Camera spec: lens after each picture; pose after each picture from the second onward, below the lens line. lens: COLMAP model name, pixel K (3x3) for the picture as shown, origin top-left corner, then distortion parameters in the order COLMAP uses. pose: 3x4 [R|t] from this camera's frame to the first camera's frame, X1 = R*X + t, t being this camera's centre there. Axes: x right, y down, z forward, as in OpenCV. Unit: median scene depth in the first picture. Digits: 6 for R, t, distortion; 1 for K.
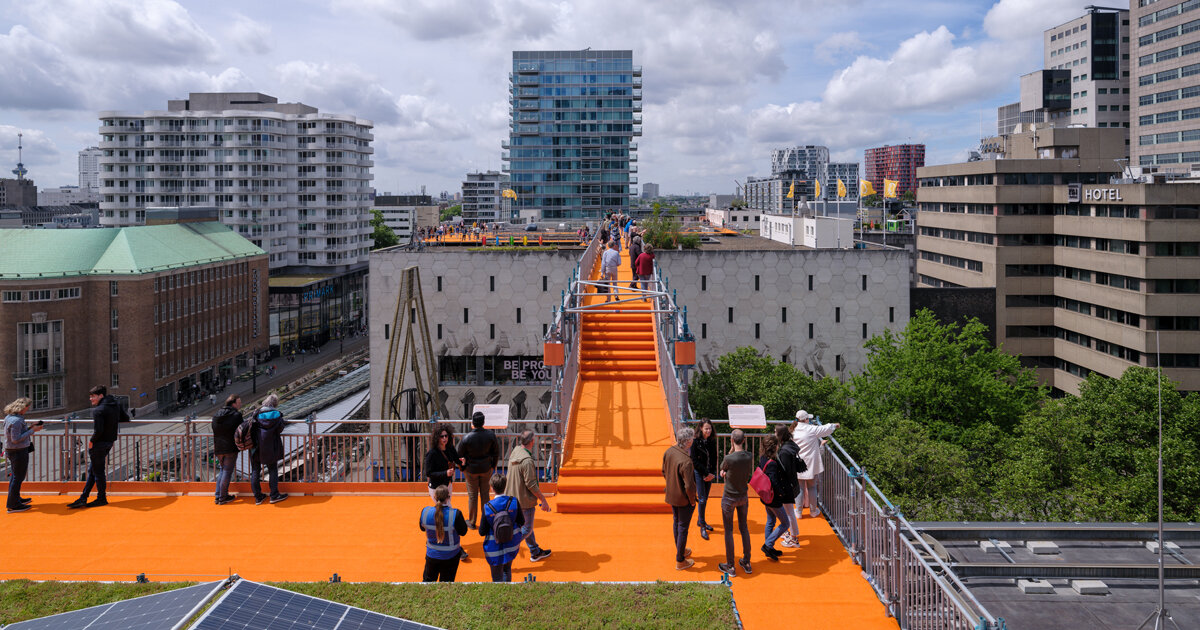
lens RADIAL K [[656.5, 0, 609.3], [0, 656.5, 198.7], [0, 0, 1]] dist [0.004232, 0.000165]
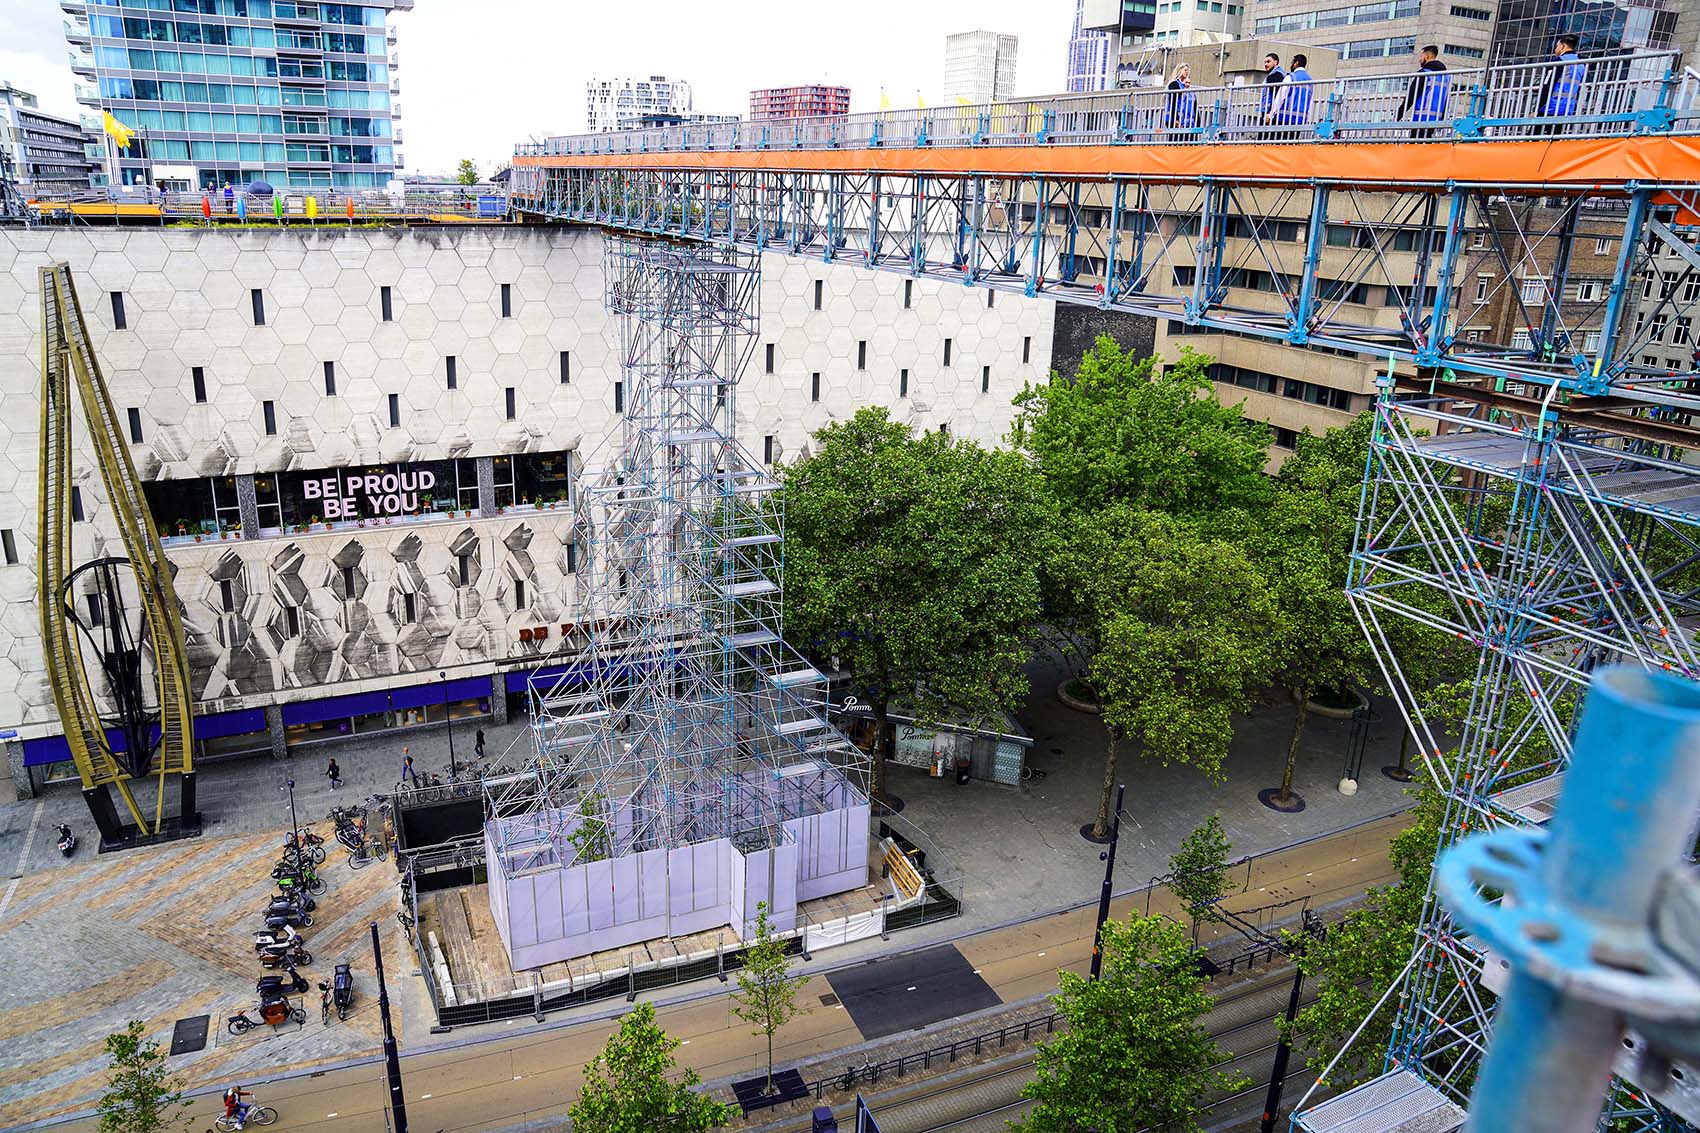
lens RADIAL K [[1177.7, 0, 848.4], [0, 1177.7, 576.6], [0, 0, 1]] dist [-0.131904, 0.095086]
pose [[0.884608, -0.112735, 0.452504, -0.103438], [-0.039526, 0.948722, 0.313632, 0.025916], [-0.464657, -0.295327, 0.834791, 0.082447]]
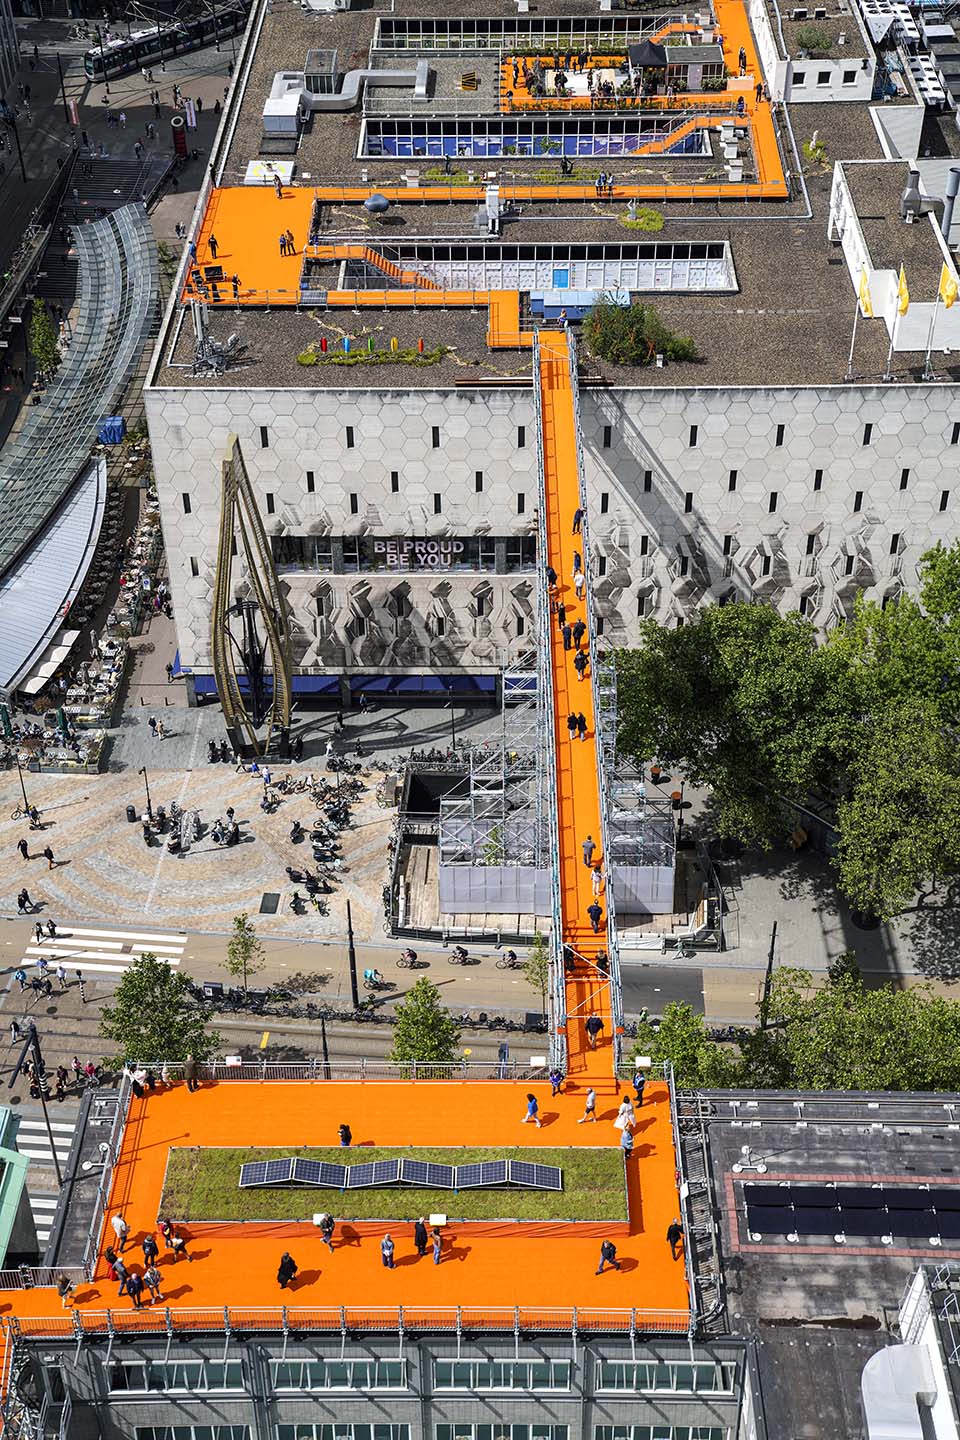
lens RADIAL K [[1914.6, 0, 473.5], [0, 1914.6, 726.0], [0, 0, 1]] dist [0.104672, 0.442034]
pose [[0.999971, -0.007215, -0.002237, -0.032216], [0.007046, 0.784308, 0.620331, -0.414978], [-0.002721, -0.620329, 0.784337, -0.312063]]
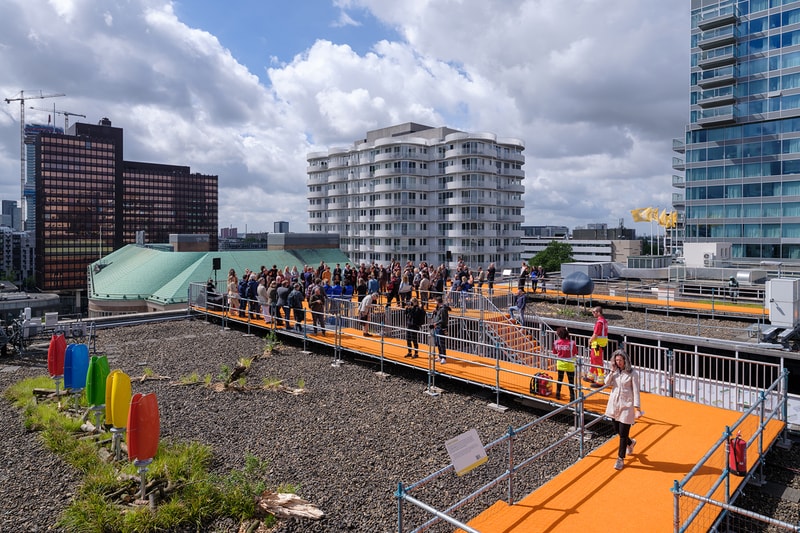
lens RADIAL K [[501.0, 0, 418.3], [0, 501.0, 240.6], [0, 0, 1]] dist [0.002264, 0.001238]
pose [[0.725434, 0.011617, -0.688194, 0.001502], [-0.007286, 0.999931, 0.009199, 0.014898], [0.688253, -0.001659, 0.725469, 0.542245]]
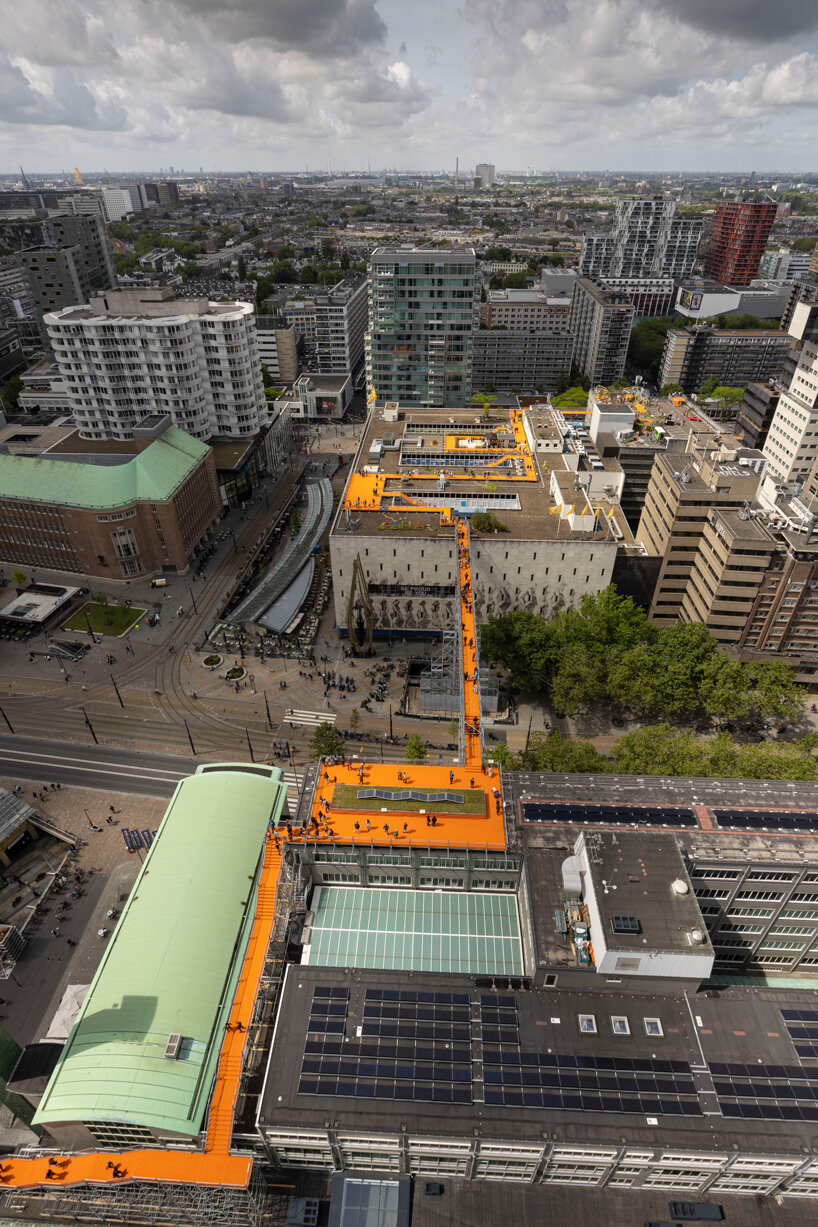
lens RADIAL K [[629.0, 0, 409.0], [0, 629.0, 613.5], [0, 0, 1]] dist [-0.004711, -0.000517]
pose [[0.999406, 0.020351, -0.027804, -0.044357], [-0.000577, 0.816711, 0.577047, -0.414971], [0.034451, -0.576688, 0.816238, -0.311659]]
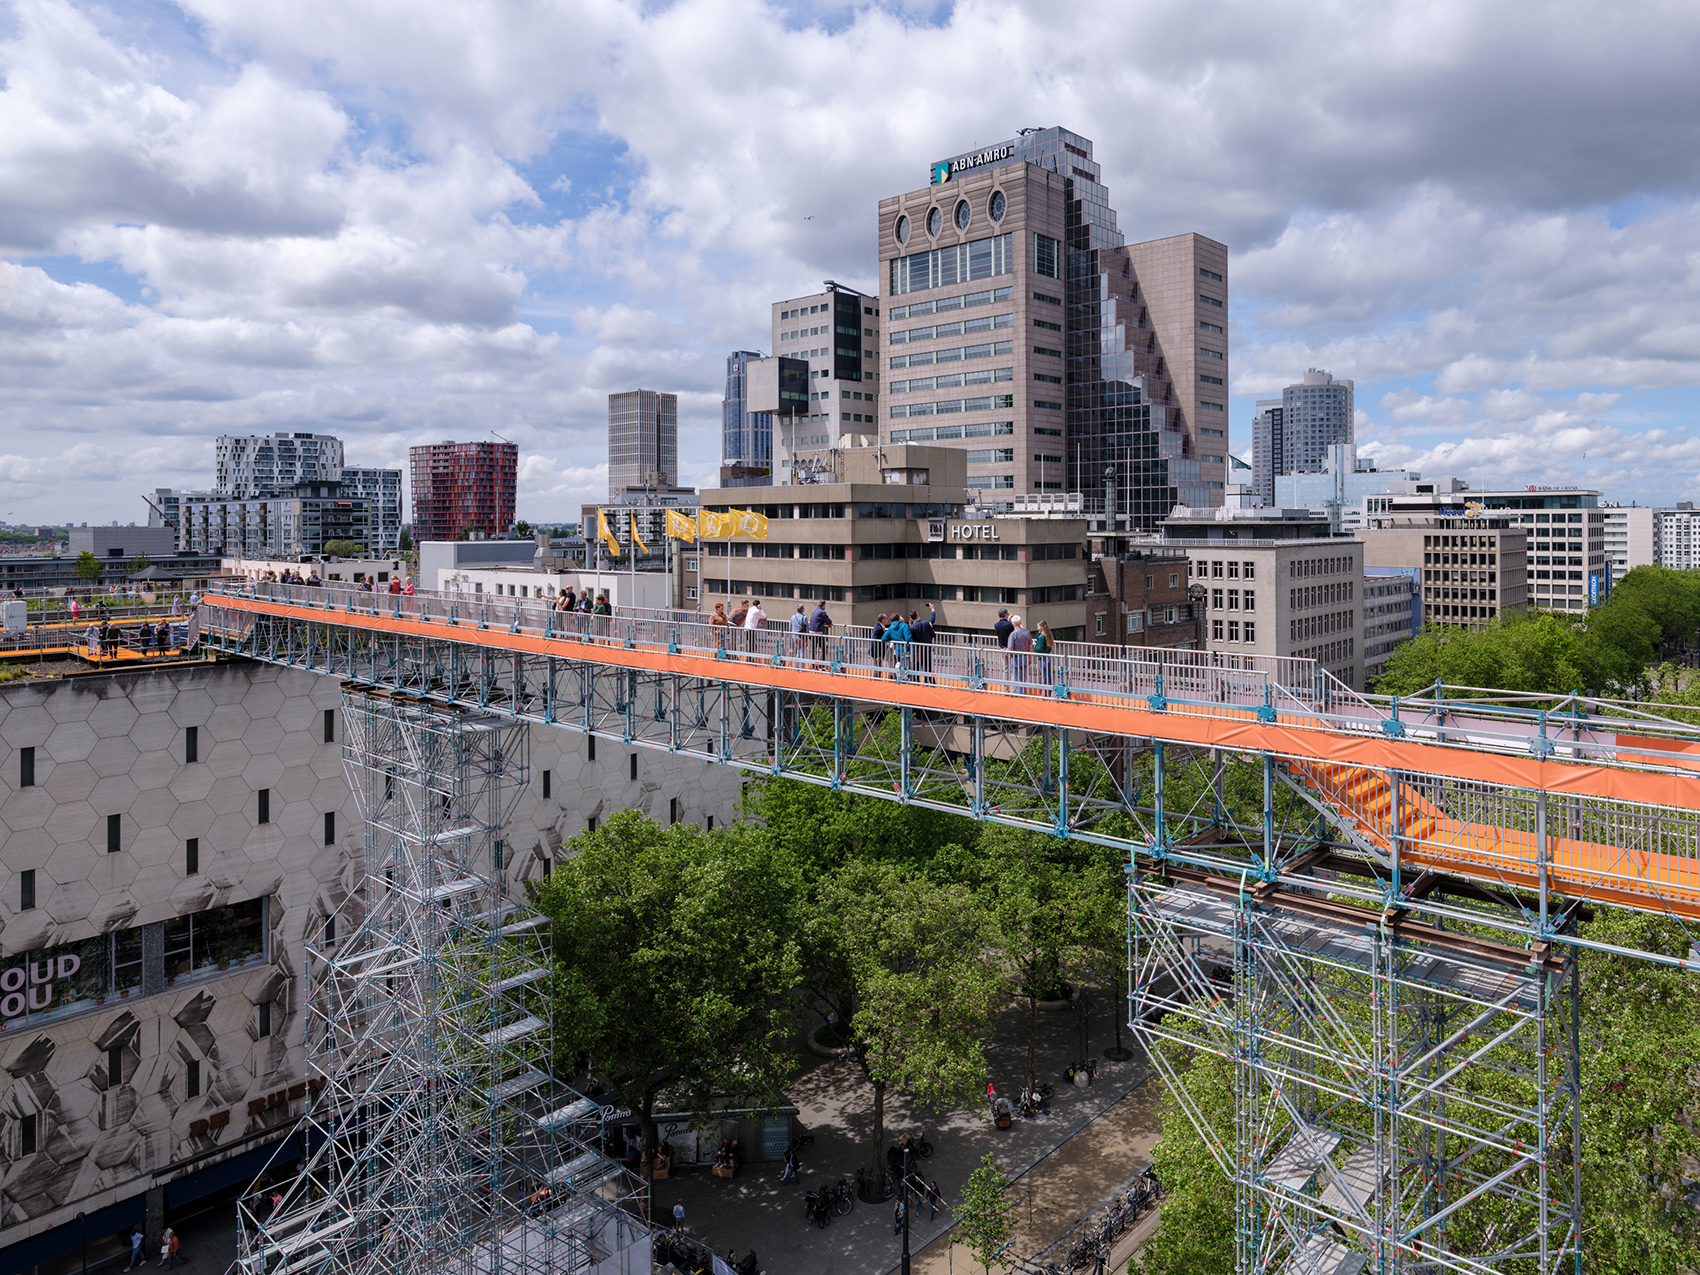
lens RADIAL K [[1075.2, 0, 1005.9], [0, 1075.2, 520.6], [0, 0, 1]] dist [-0.004720, 0.001567]
pose [[0.609888, 0.002763, 0.792483, -0.132694], [0.004685, 0.999964, -0.007092, -0.005314], [-0.792474, 0.008038, 0.609853, 0.079656]]
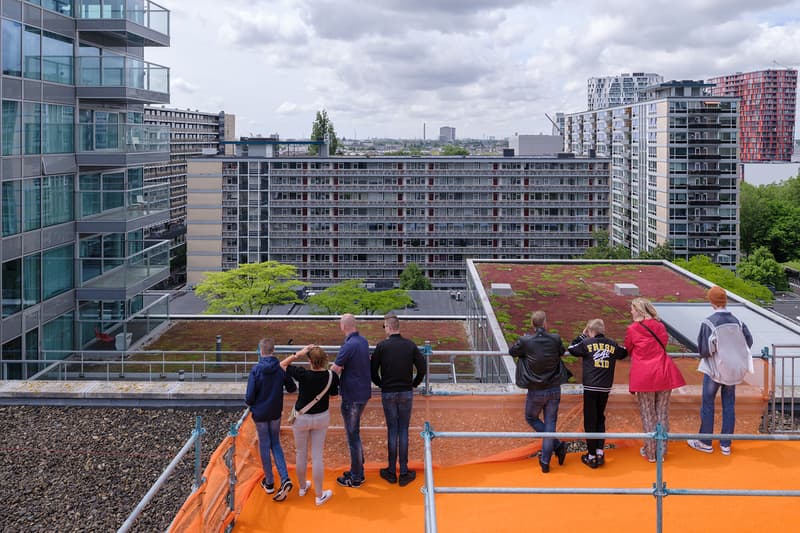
lens RADIAL K [[607.6, 0, 402.7], [0, 607.6, 145.0], [0, 0, 1]] dist [-0.024797, -0.000707]
pose [[0.999890, 0.006218, -0.013500, 0.149168], [-0.006150, 0.999968, 0.005037, 0.007676], [0.013531, -0.004954, 0.999896, 1.077196]]
